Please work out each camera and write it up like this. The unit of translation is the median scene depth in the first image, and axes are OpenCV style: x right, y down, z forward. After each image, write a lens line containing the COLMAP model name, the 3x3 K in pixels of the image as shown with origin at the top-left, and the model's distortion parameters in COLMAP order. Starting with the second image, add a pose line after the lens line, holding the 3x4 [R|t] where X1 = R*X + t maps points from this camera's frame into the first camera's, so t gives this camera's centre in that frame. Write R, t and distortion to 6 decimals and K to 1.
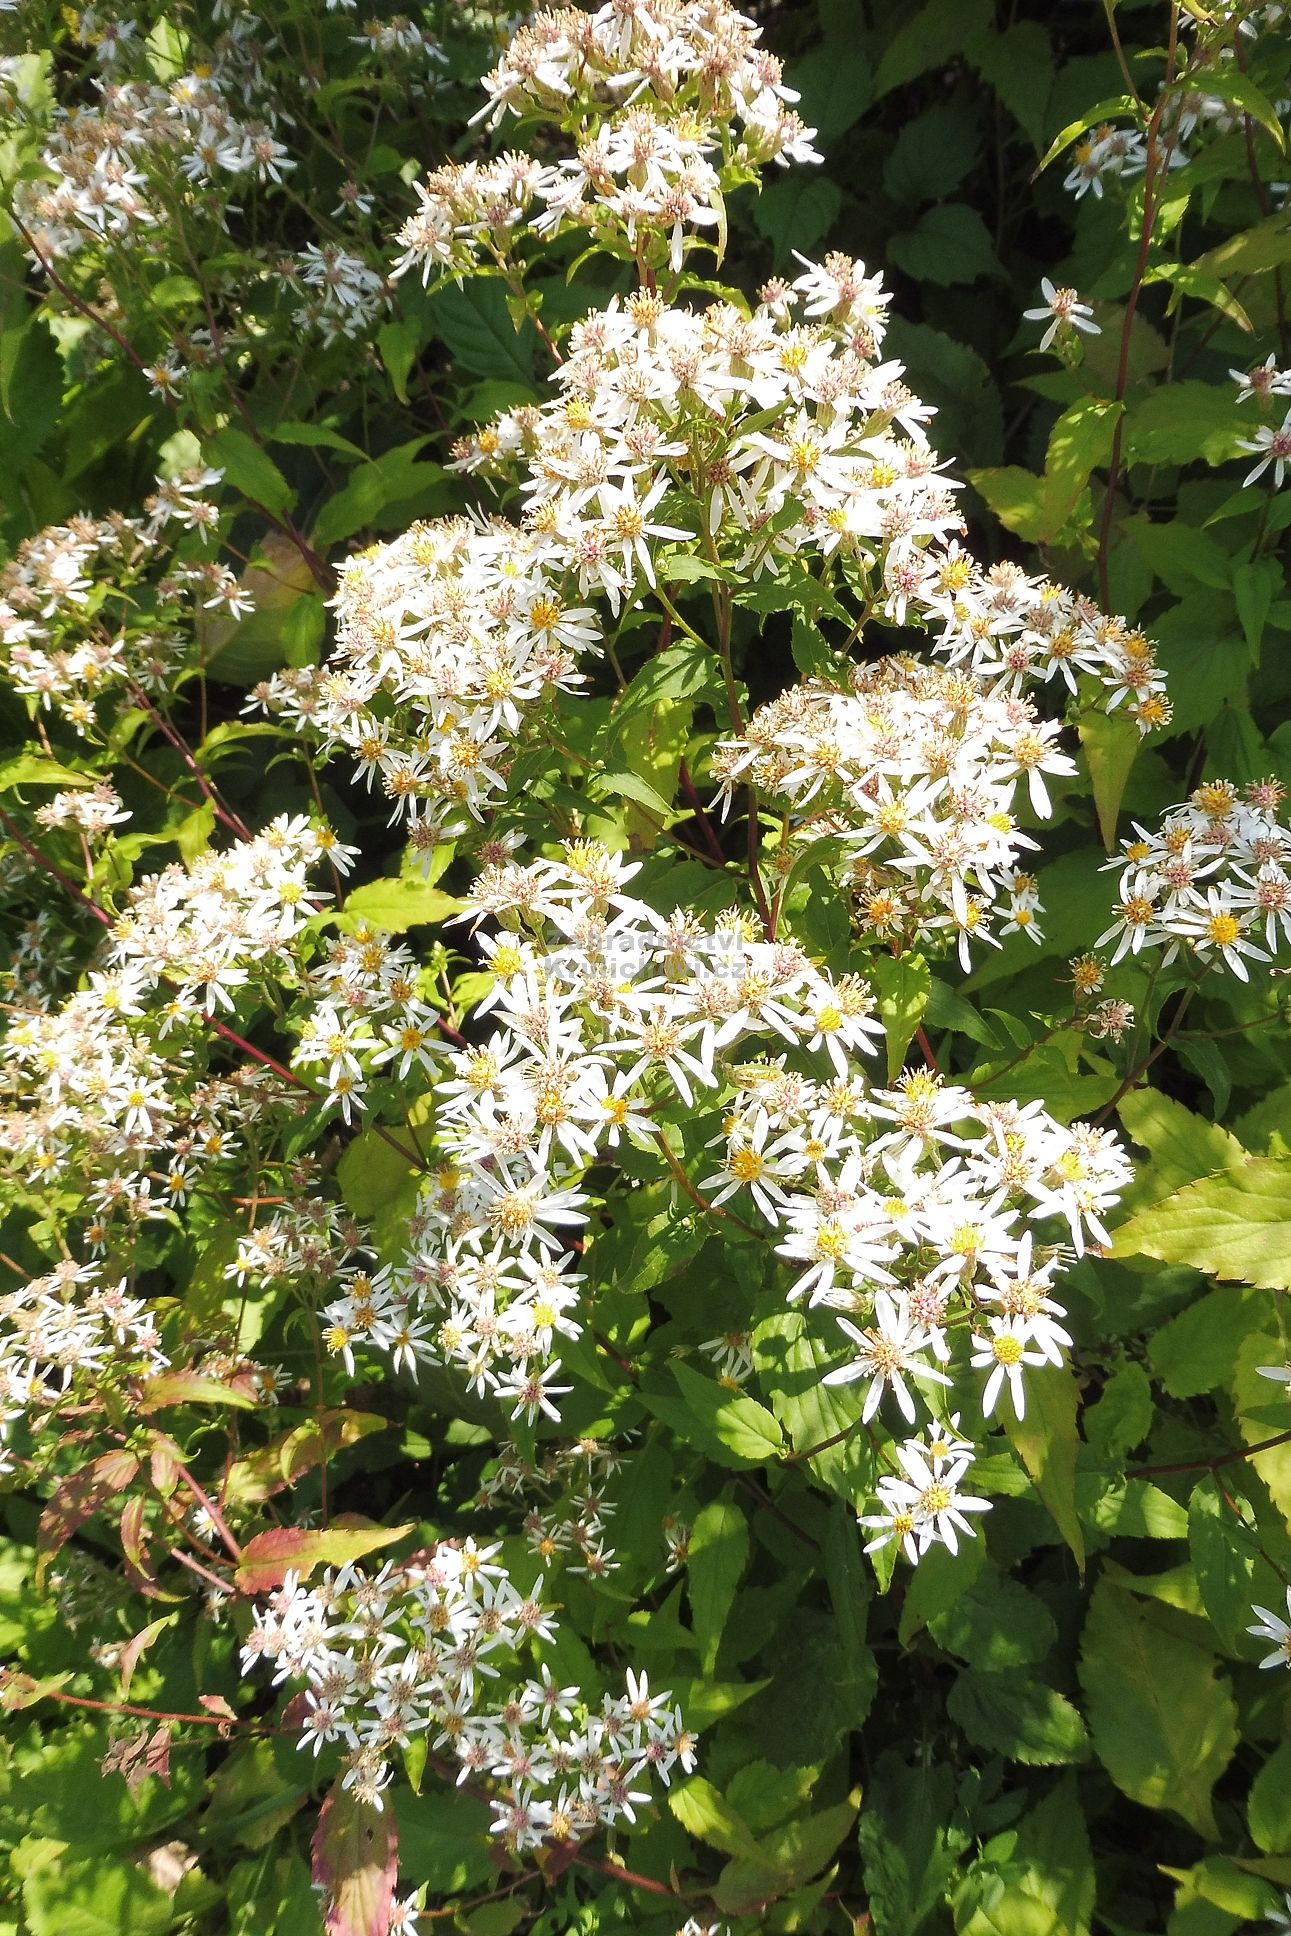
lens RADIAL K [[1399.4, 0, 645.5], [0, 1399.4, 968.0], [0, 0, 1]] dist [-0.086958, 0.054558]
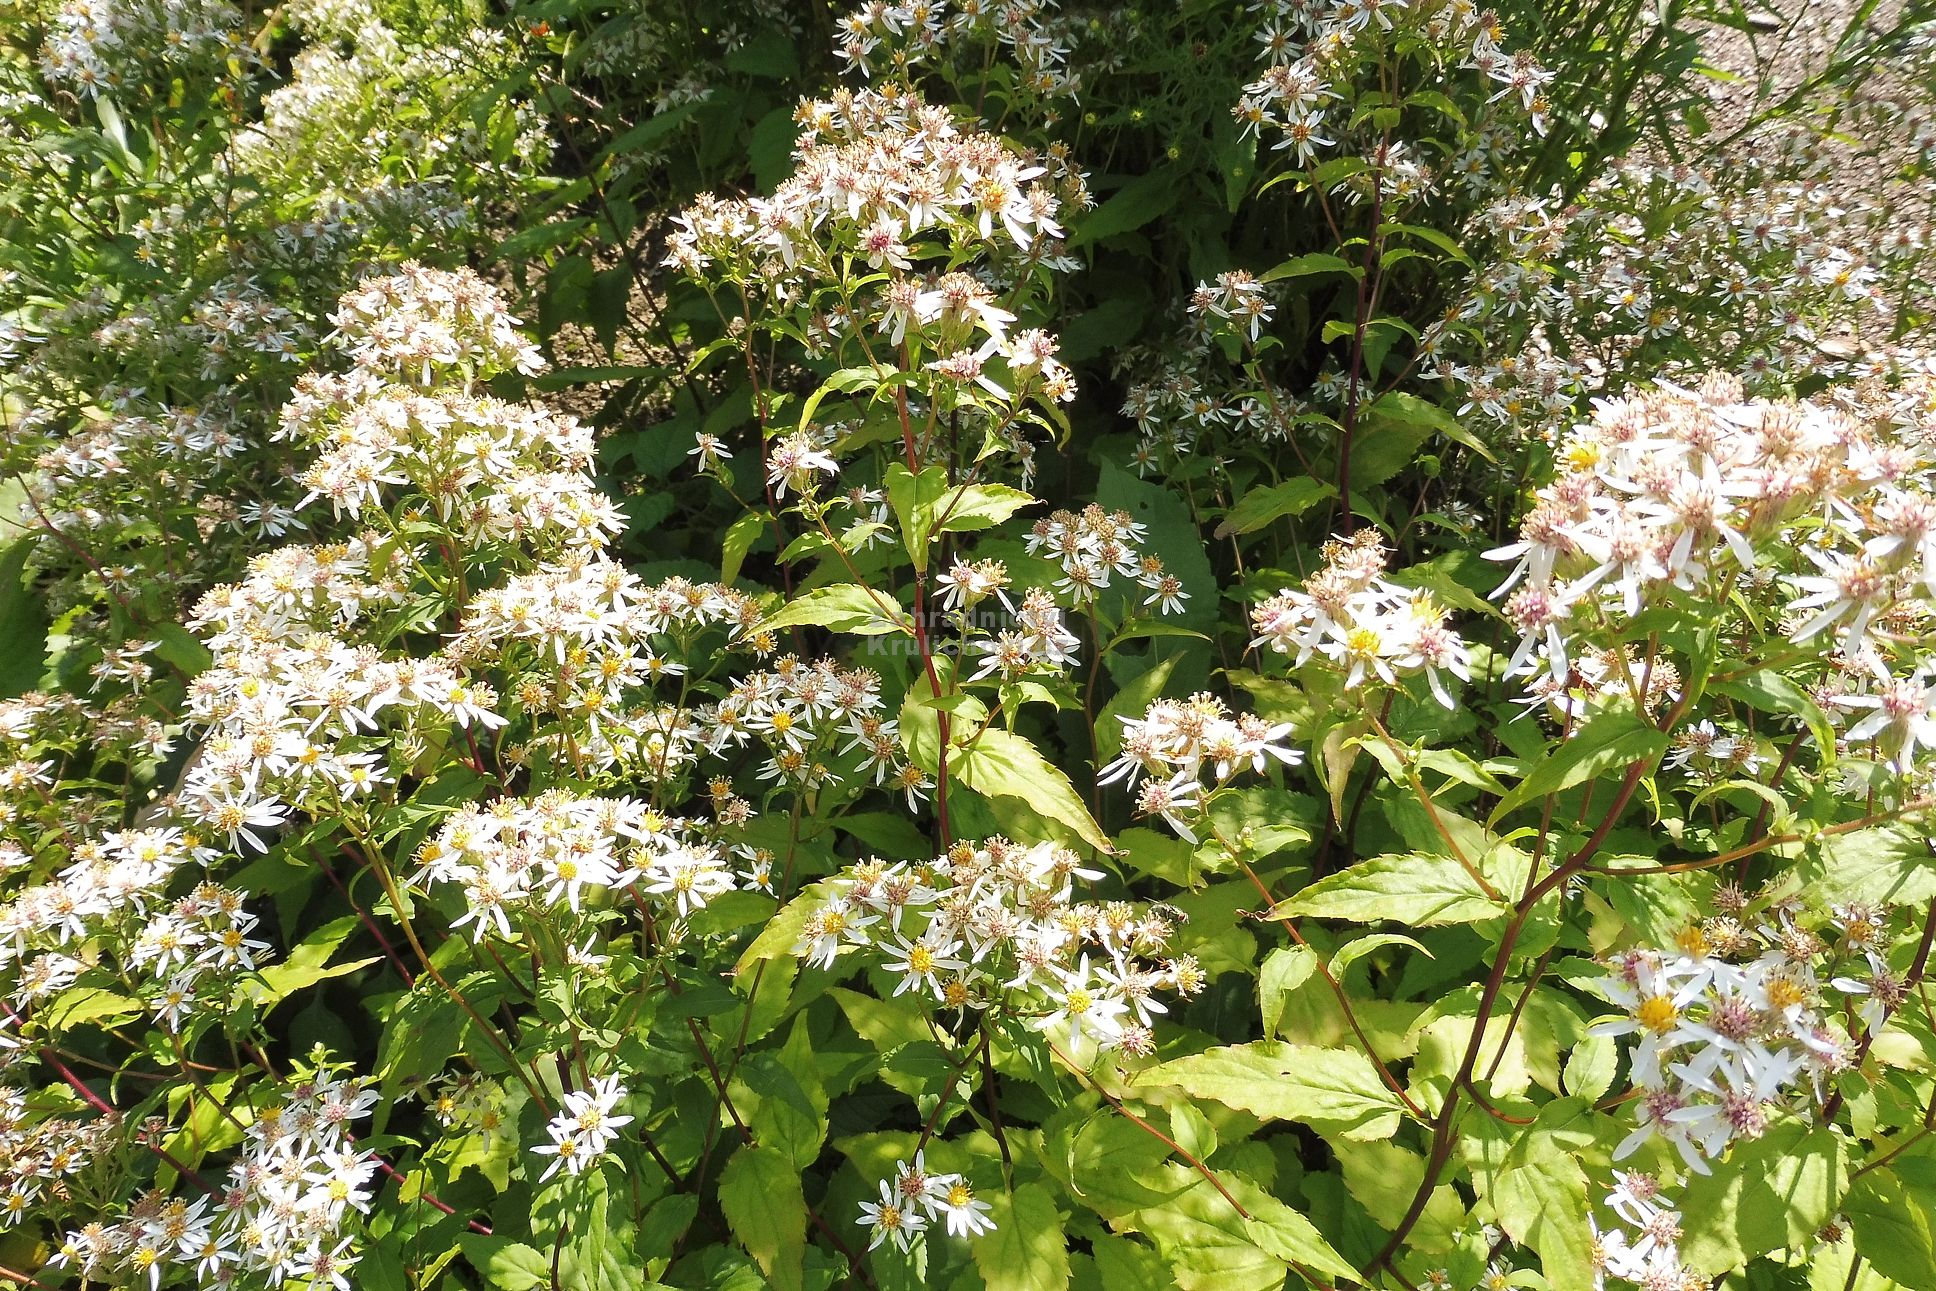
lens RADIAL K [[1399.4, 0, 968.0], [0, 1399.4, 645.5], [0, 0, 1]] dist [-0.086958, 0.054558]
pose [[0.977489, -0.037483, 0.207629, 0.217112], [0.137333, 0.860112, -0.491270, 0.485868], [-0.160170, 0.508726, 0.845898, -0.264149]]
